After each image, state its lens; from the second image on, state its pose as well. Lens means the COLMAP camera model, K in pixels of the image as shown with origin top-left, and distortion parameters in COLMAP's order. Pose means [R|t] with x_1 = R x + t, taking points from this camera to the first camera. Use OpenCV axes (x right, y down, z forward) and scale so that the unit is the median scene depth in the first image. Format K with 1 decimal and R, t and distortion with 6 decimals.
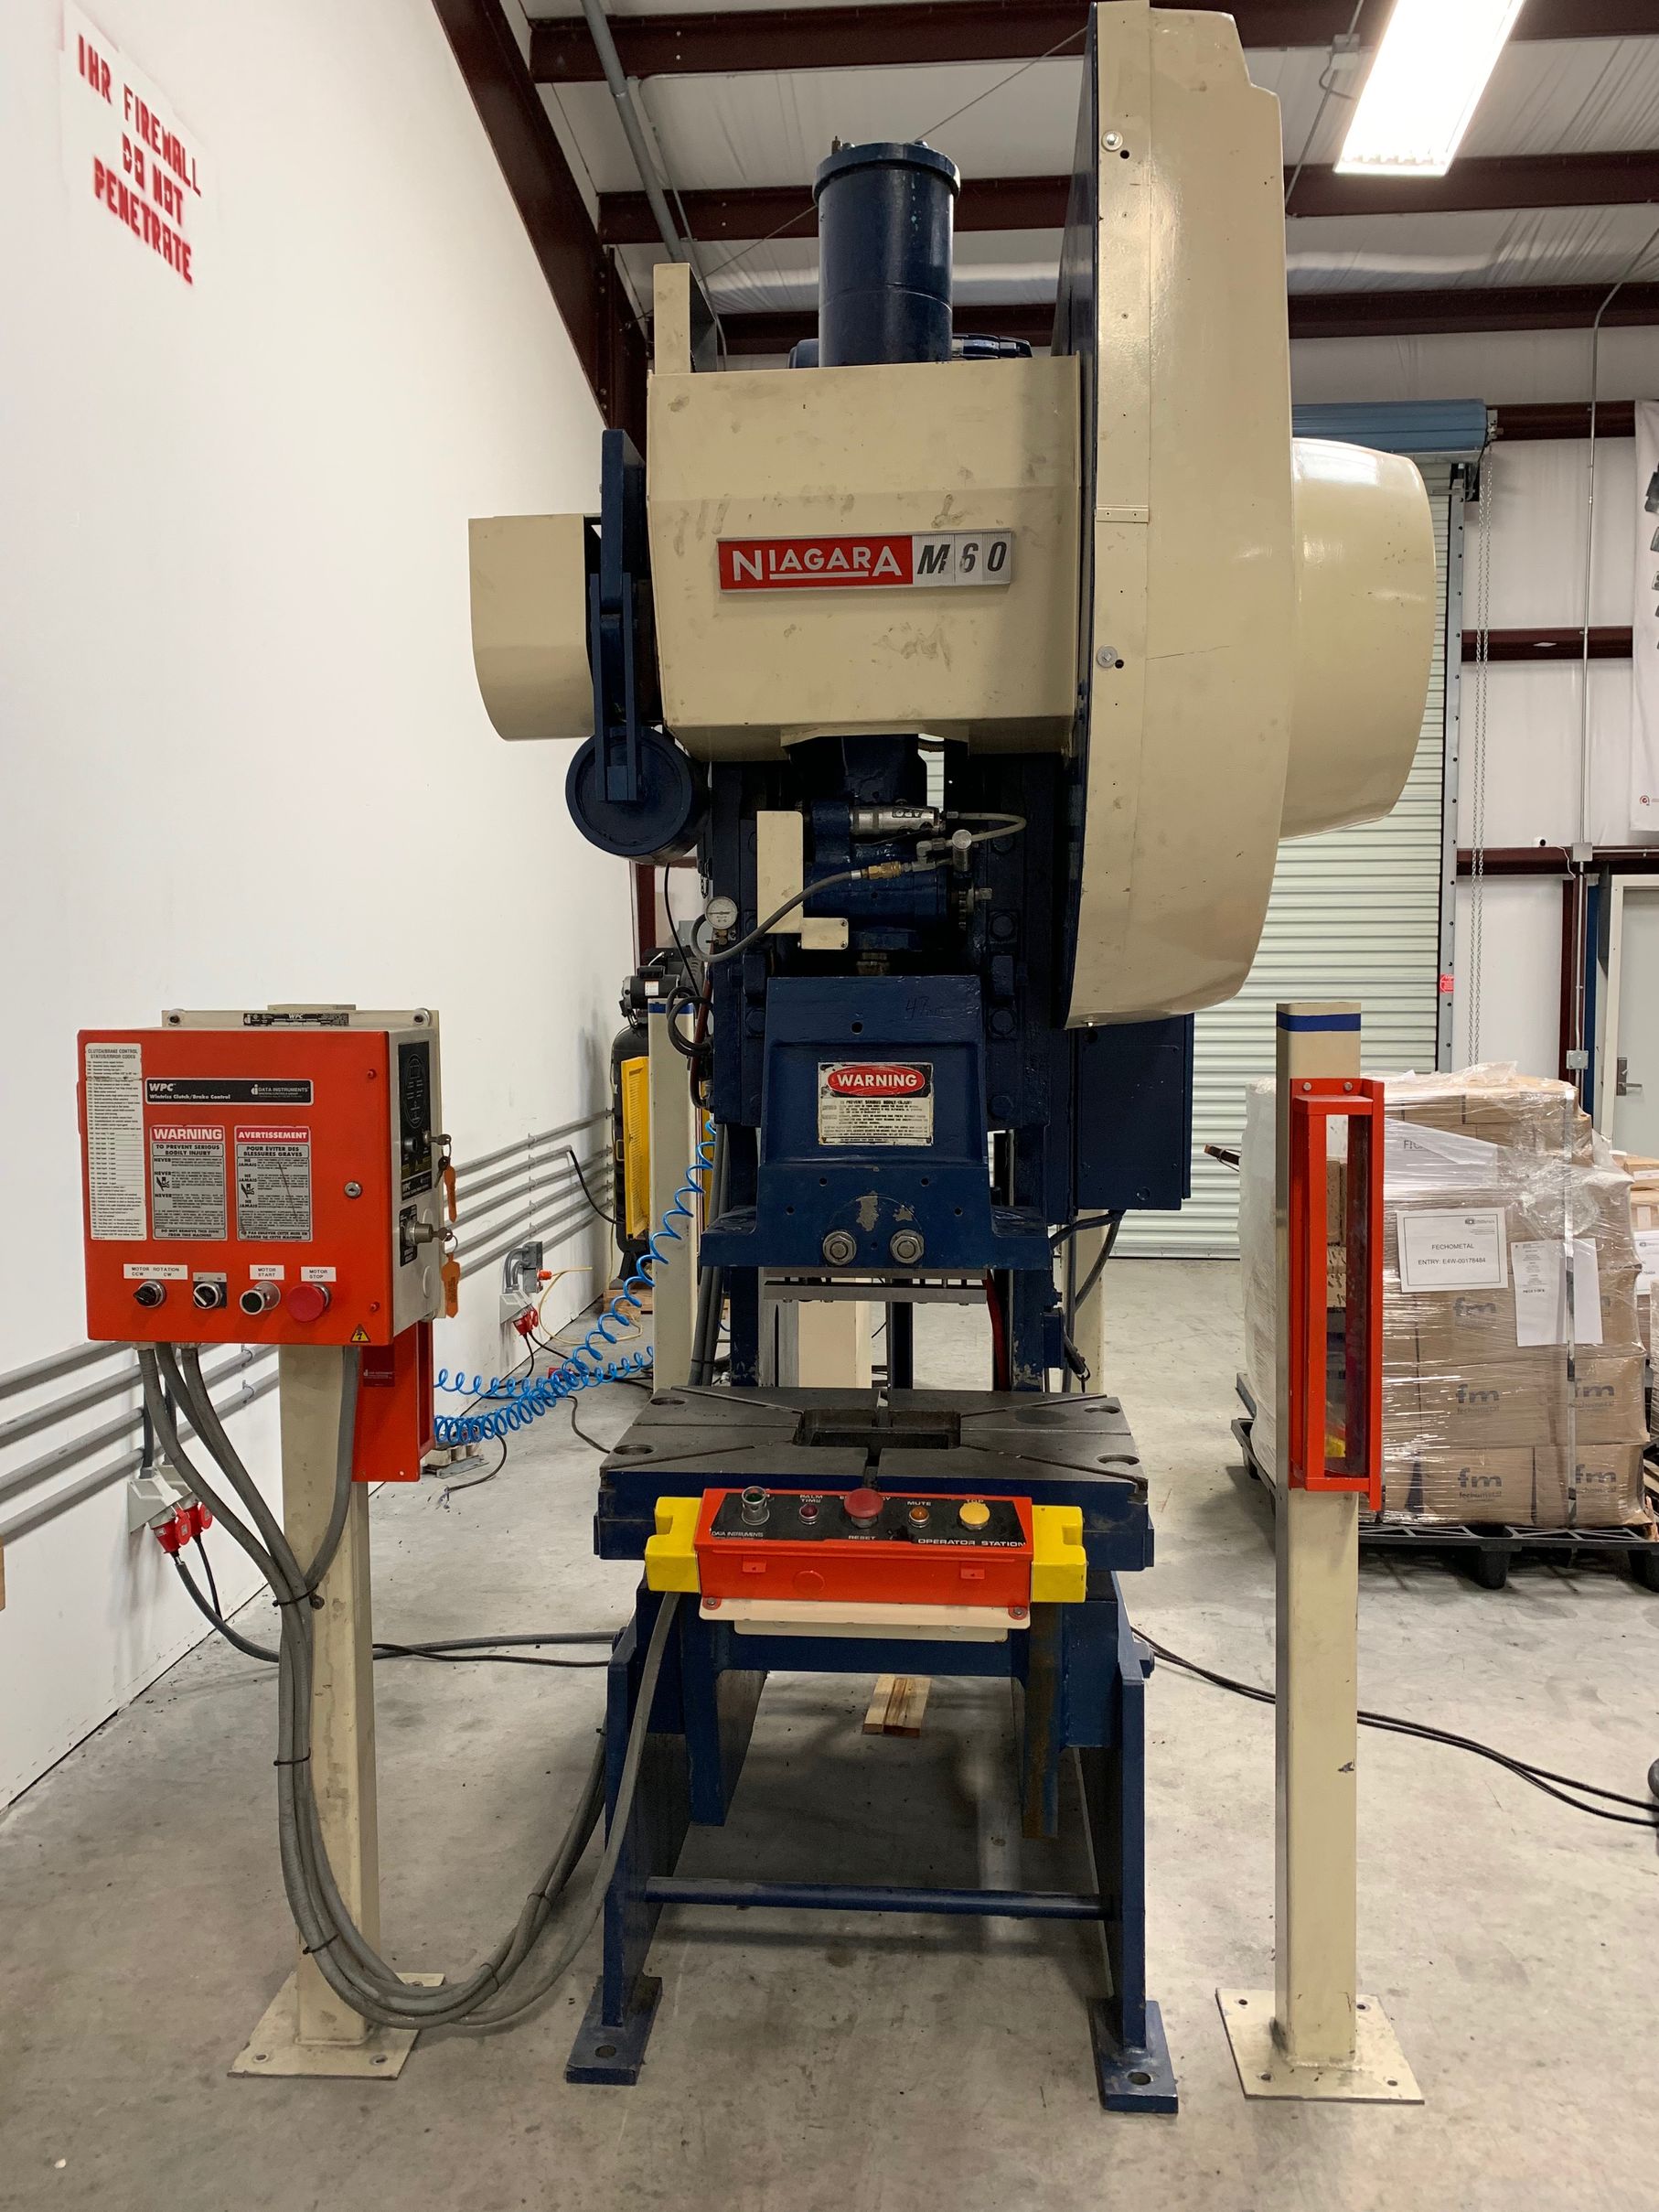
lens RADIAL K [[1682.2, 0, 846.7], [0, 1682.2, 1098.1], [0, 0, 1]] dist [0.065935, -0.079829]
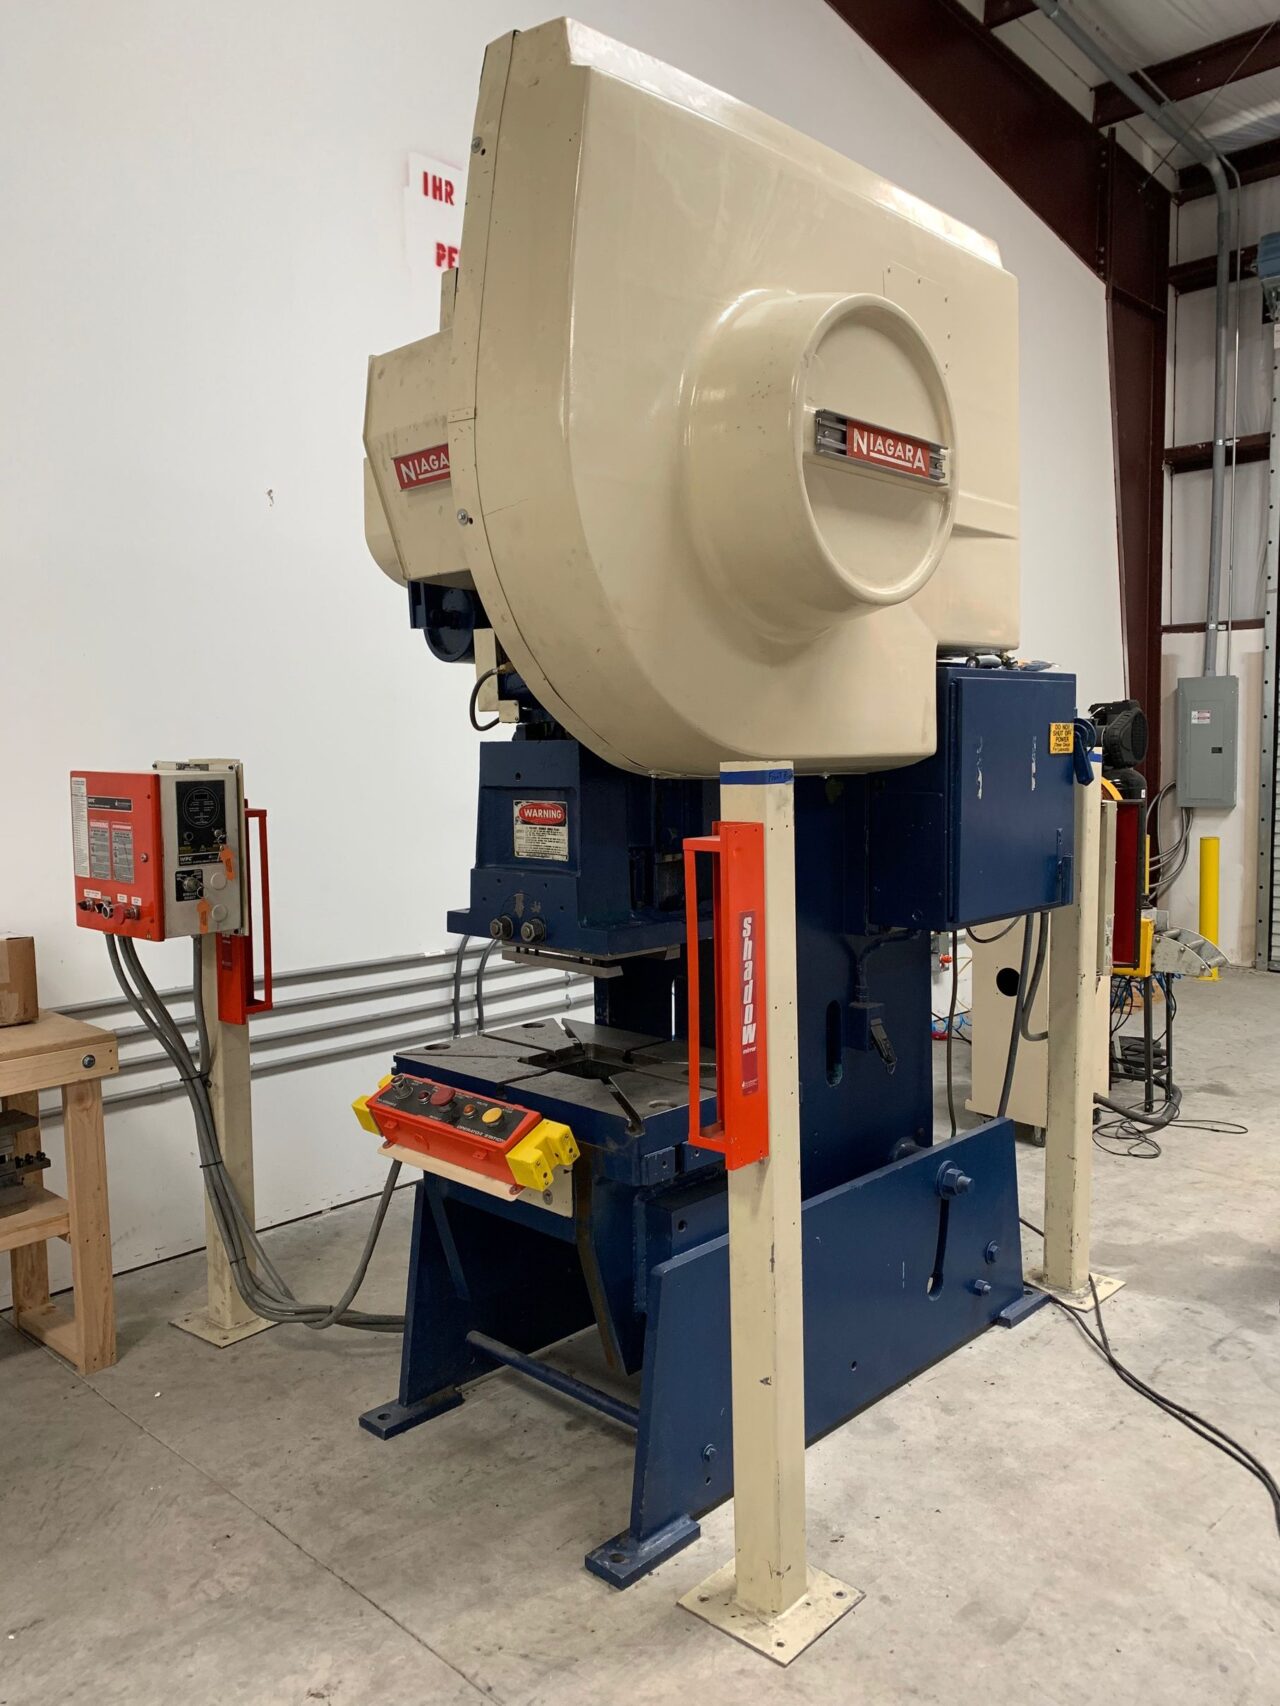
lens RADIAL K [[1297.6, 0, 653.2], [0, 1297.6, 846.9], [0, 0, 1]] dist [0.065935, -0.079829]
pose [[0.772007, 0.046238, -0.633929, 0.749577], [-0.032172, 0.998915, 0.033679, -0.021209], [0.634799, -0.005606, 0.772657, 0.197798]]
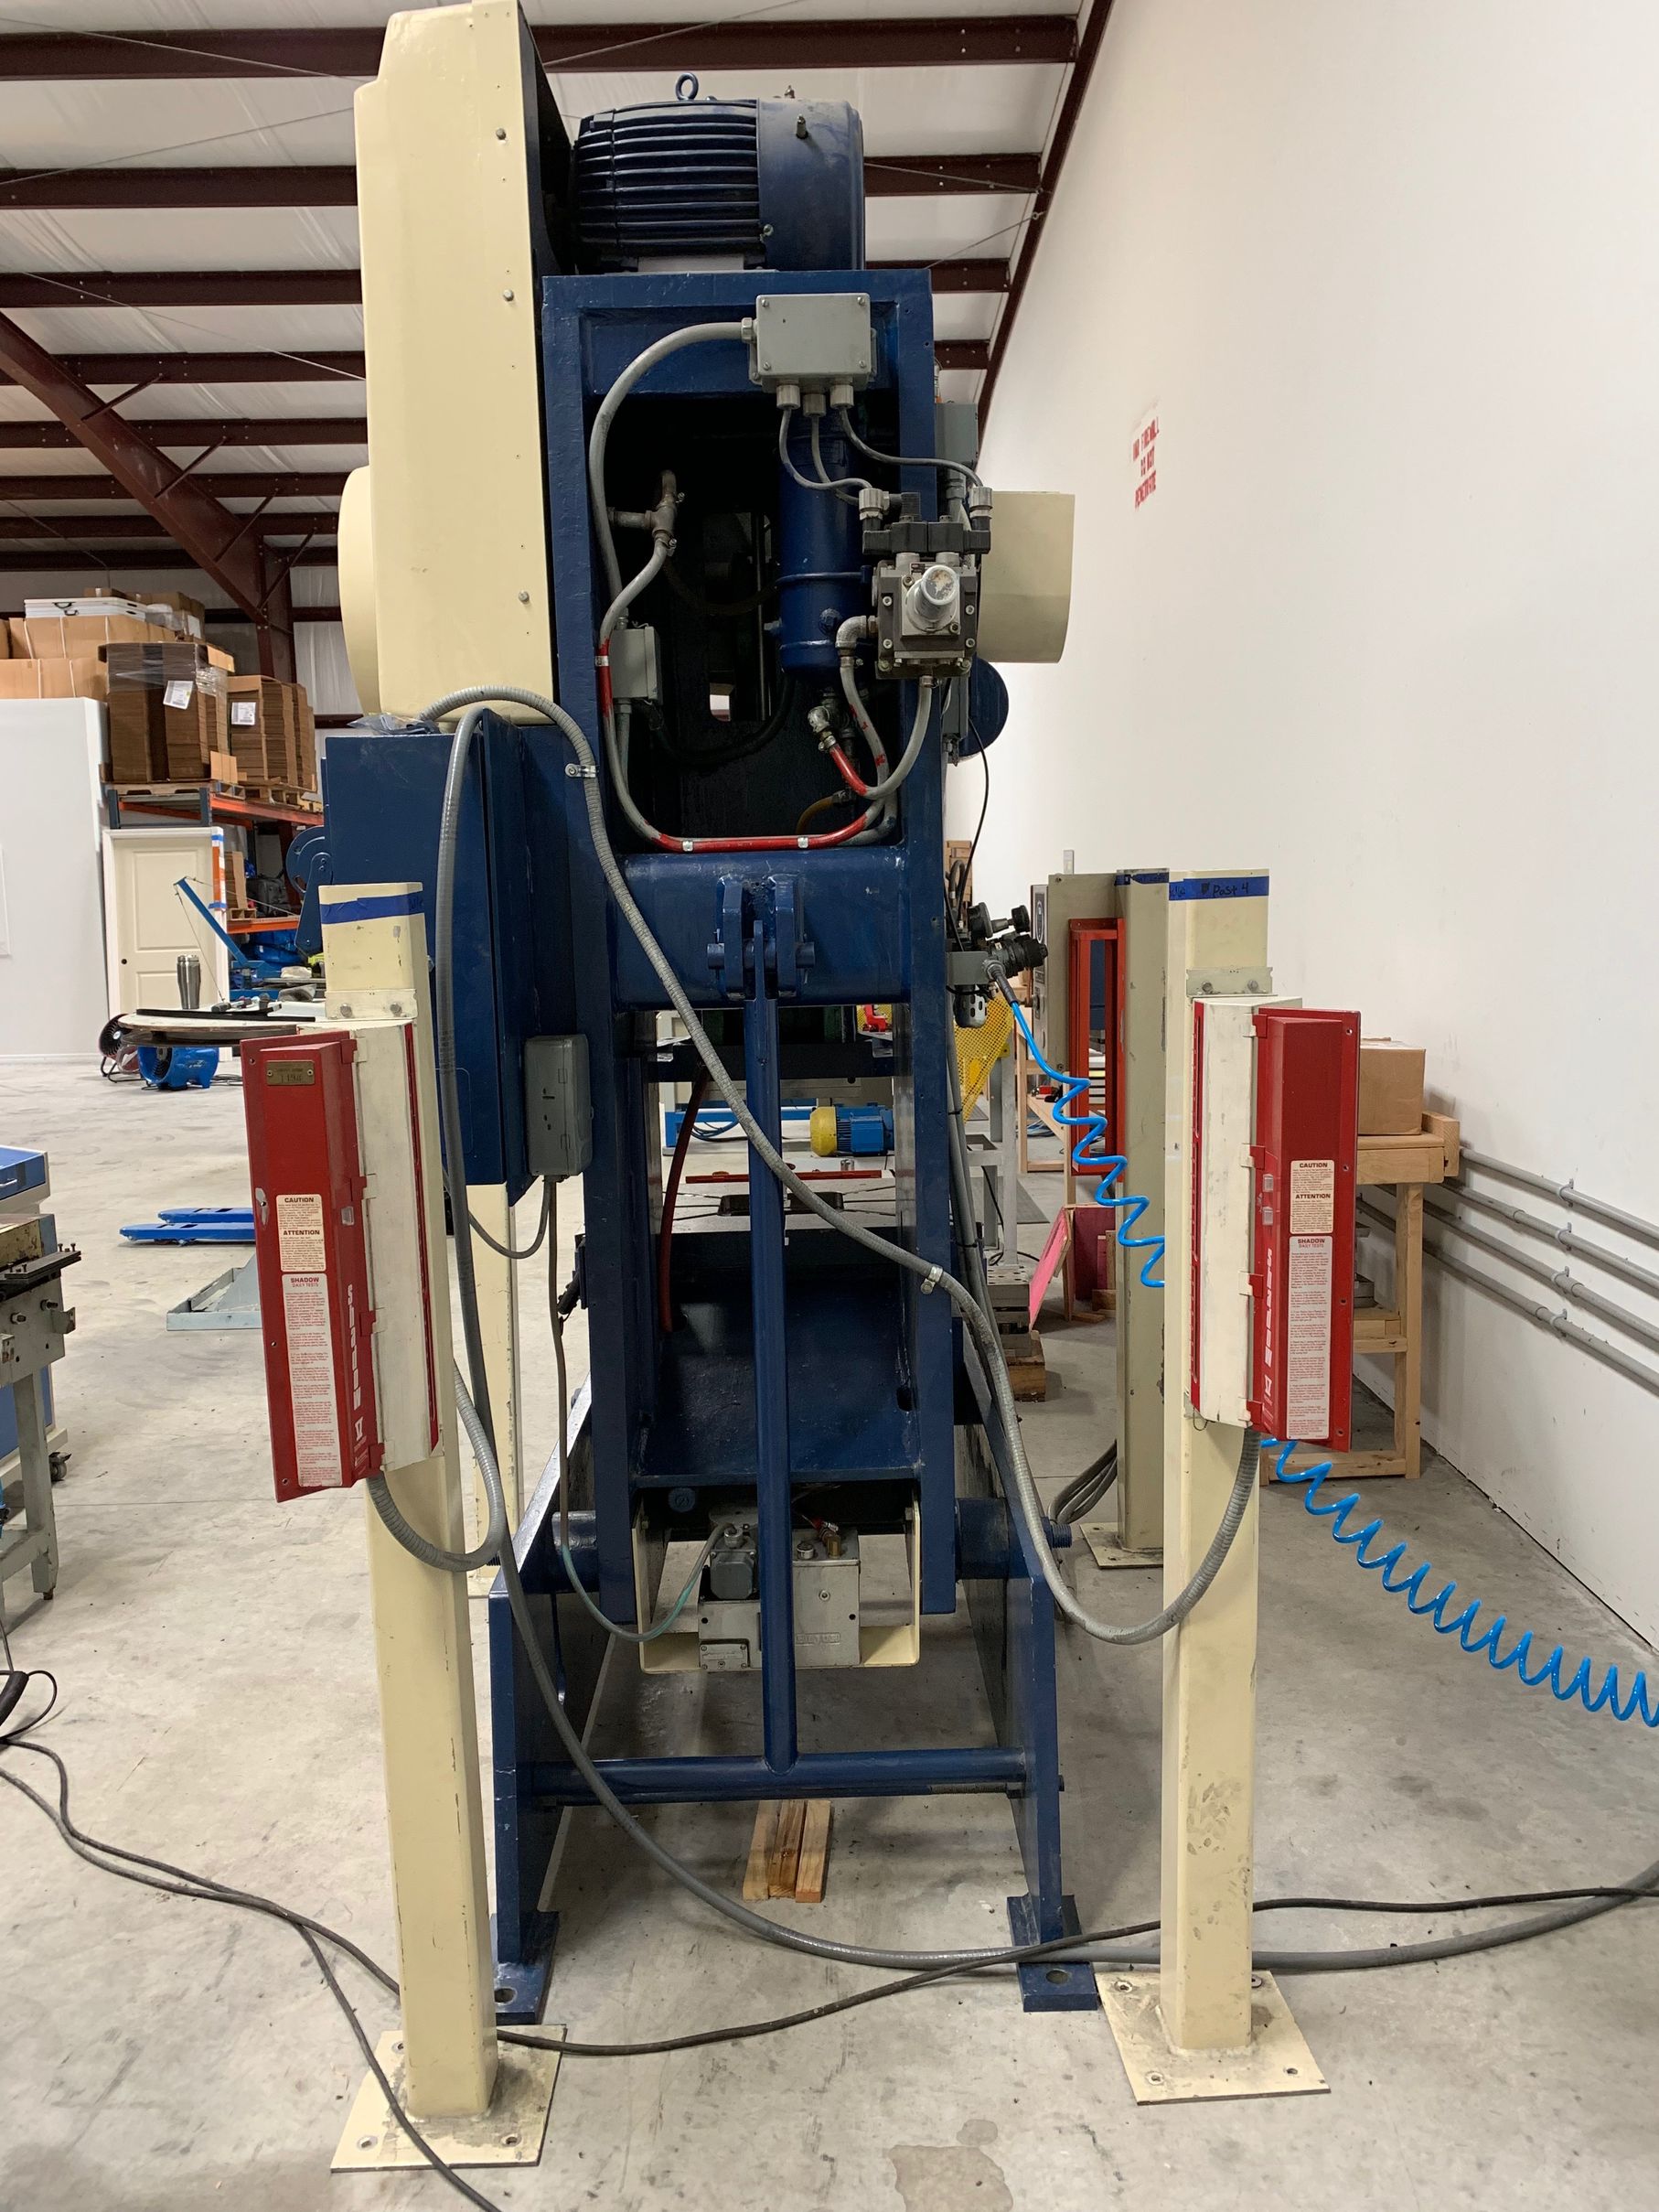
lens RADIAL K [[1682.2, 0, 846.7], [0, 1682.2, 1098.1], [0, 0, 1]] dist [0.065935, -0.079829]
pose [[-0.995441, 0.040884, -0.086175, 0.076479], [0.023796, 0.981359, 0.190706, -0.138969], [0.092365, 0.187786, -0.977857, 2.315054]]
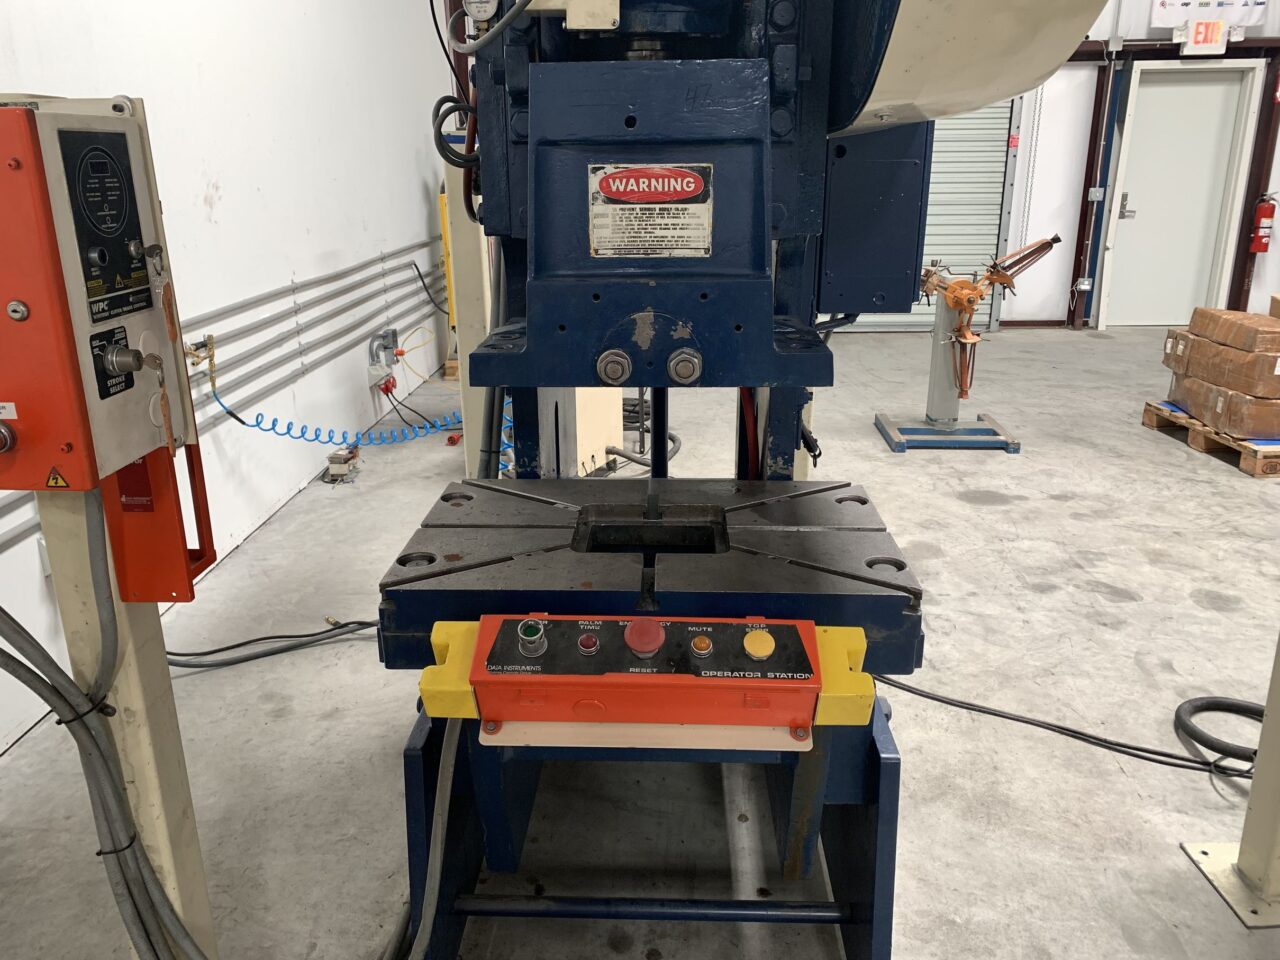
lens RADIAL K [[973.6, 0, 636.4], [0, 973.6, 468.6], [0, 0, 1]] dist [0.065935, -0.079829]
pose [[0.999454, -0.014541, 0.029674, -0.008439], [0.007102, 0.971520, 0.236850, 0.012991], [-0.032273, -0.236510, 0.971093, 0.413543]]
